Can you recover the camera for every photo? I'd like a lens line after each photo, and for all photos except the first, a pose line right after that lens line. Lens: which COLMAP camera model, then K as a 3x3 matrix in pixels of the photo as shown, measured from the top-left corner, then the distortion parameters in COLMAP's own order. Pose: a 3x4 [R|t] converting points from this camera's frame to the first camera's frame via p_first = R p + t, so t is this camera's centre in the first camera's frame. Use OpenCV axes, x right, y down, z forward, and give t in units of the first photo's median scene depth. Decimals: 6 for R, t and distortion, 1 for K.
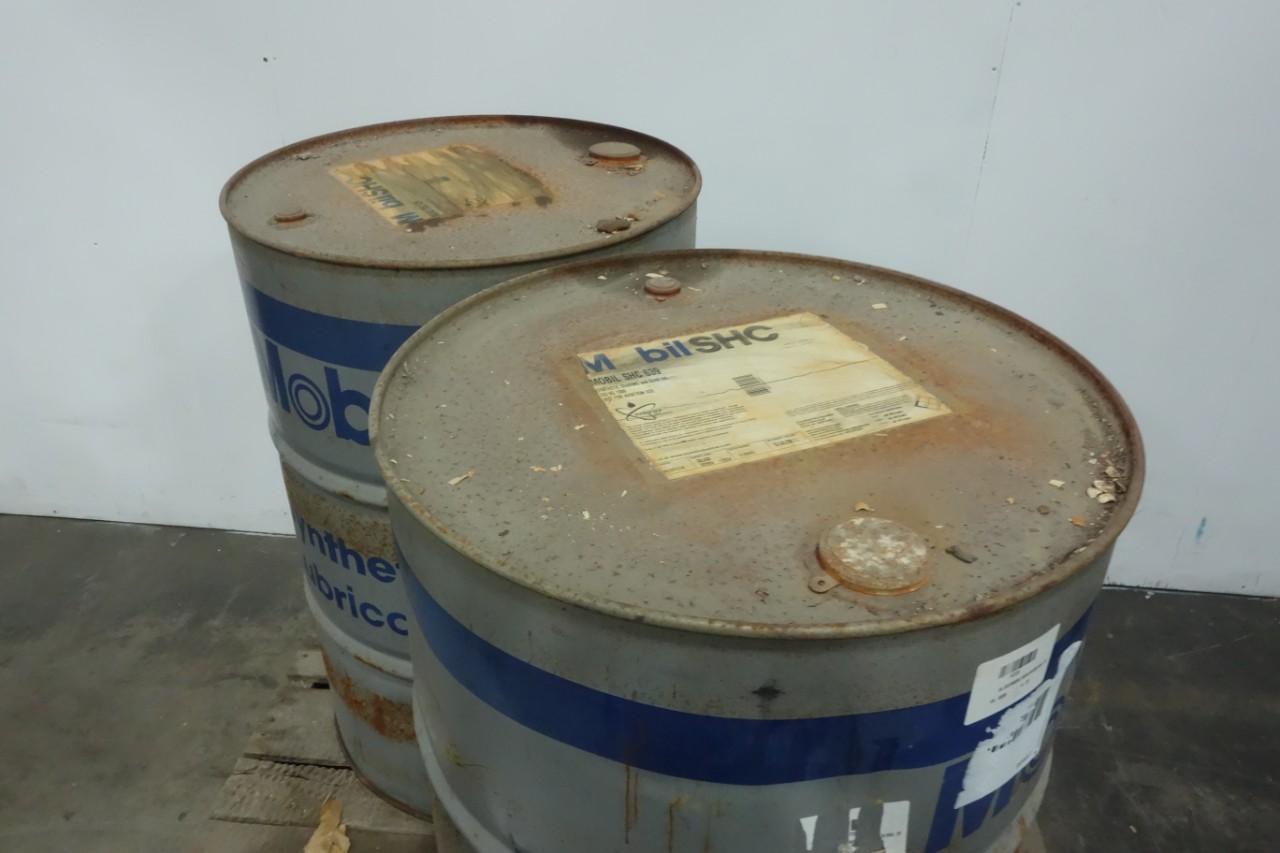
lens RADIAL K [[1004.8, 0, 640.0], [0, 1004.8, 426.5], [0, 0, 1]] dist [-0.001455, 0.007585]
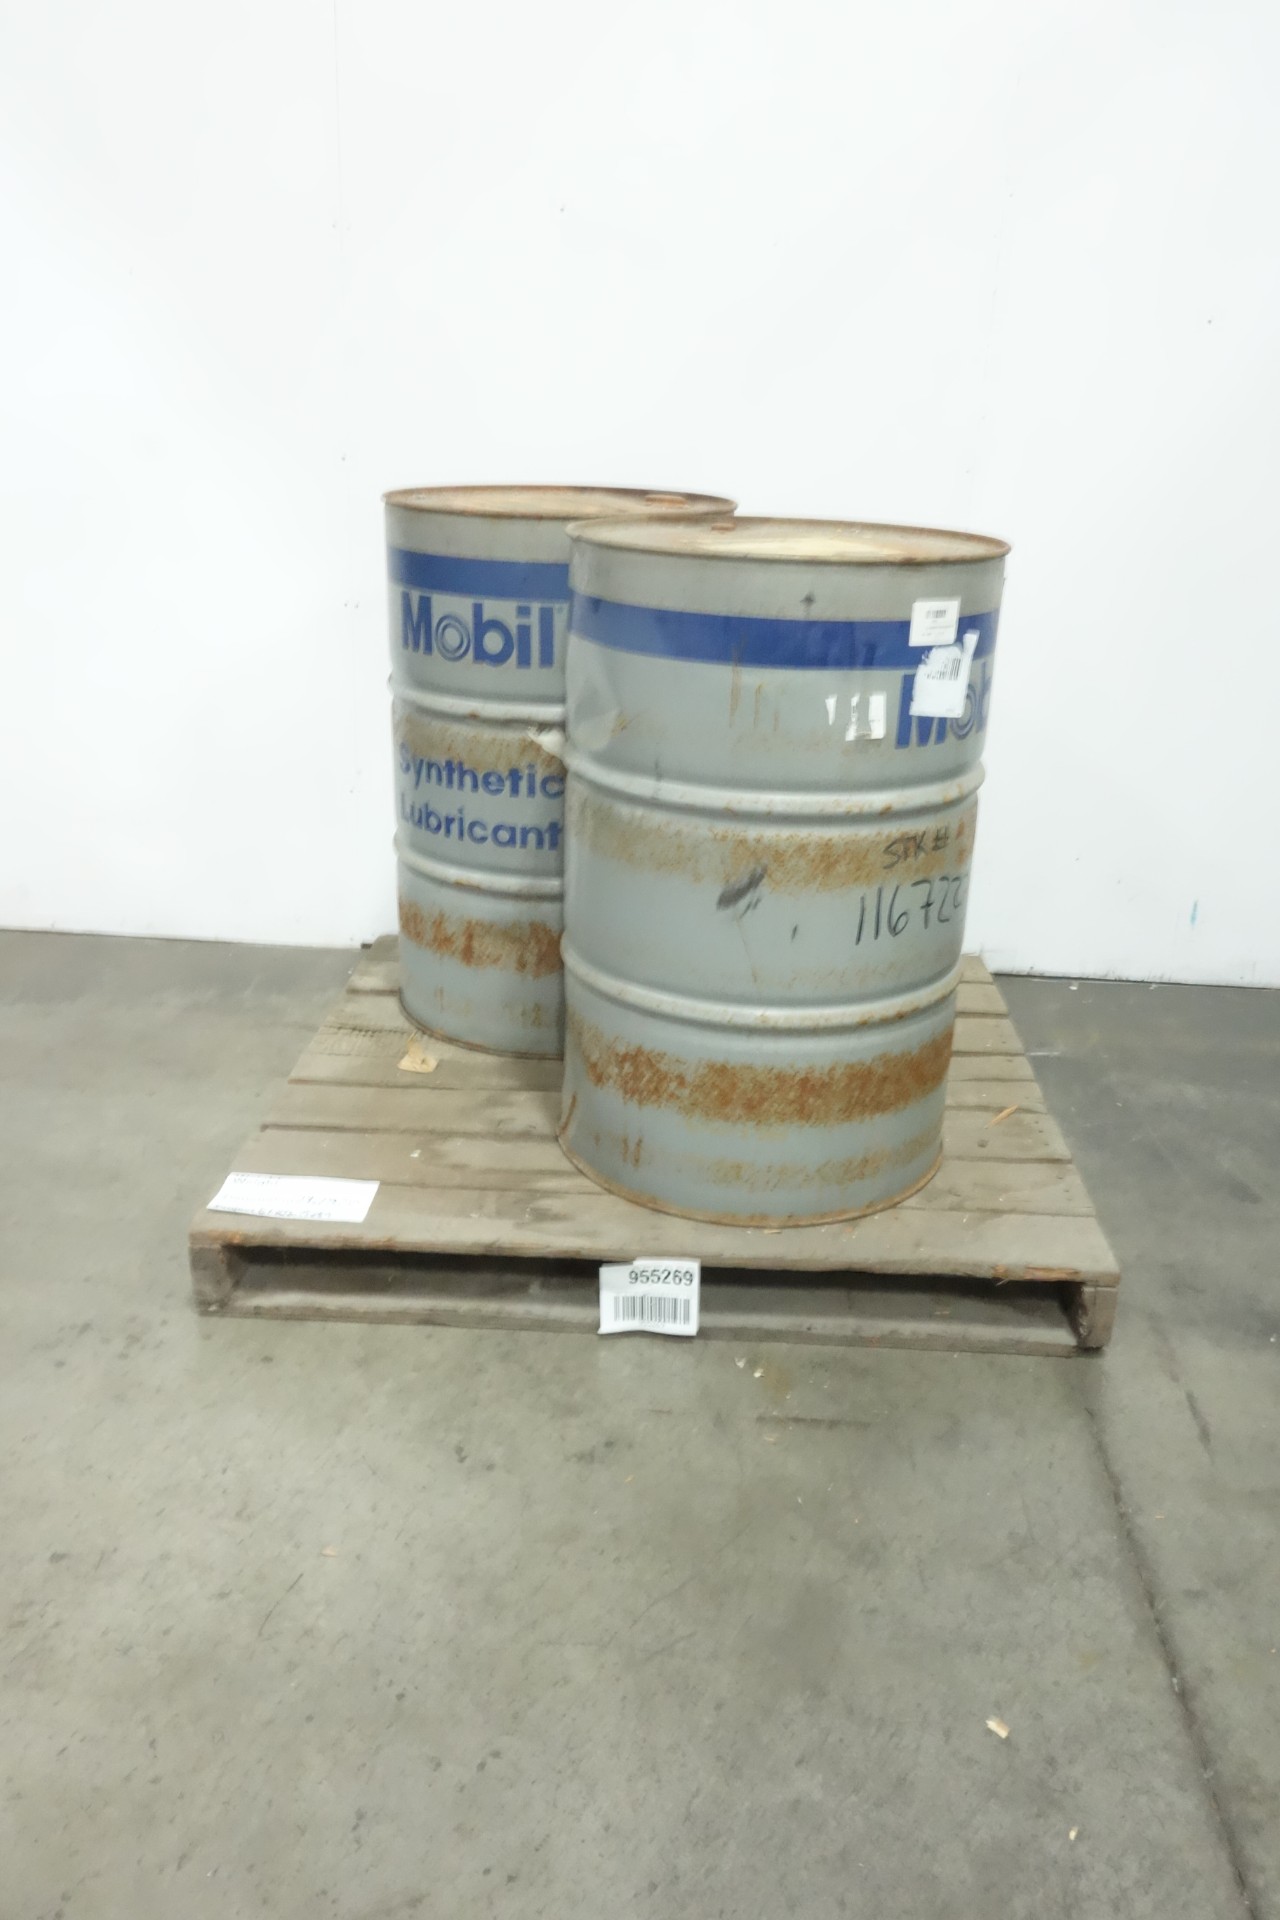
lens RADIAL K [[1507.2, 0, 640.0], [0, 1507.2, 960.0], [0, 0, 1]] dist [-0.001455, 0.007585]
pose [[0.998636, 0.003523, 0.052096, -0.168290], [0.005459, 0.985208, -0.171276, 0.684344], [-0.051929, 0.171327, 0.983845, -0.843033]]
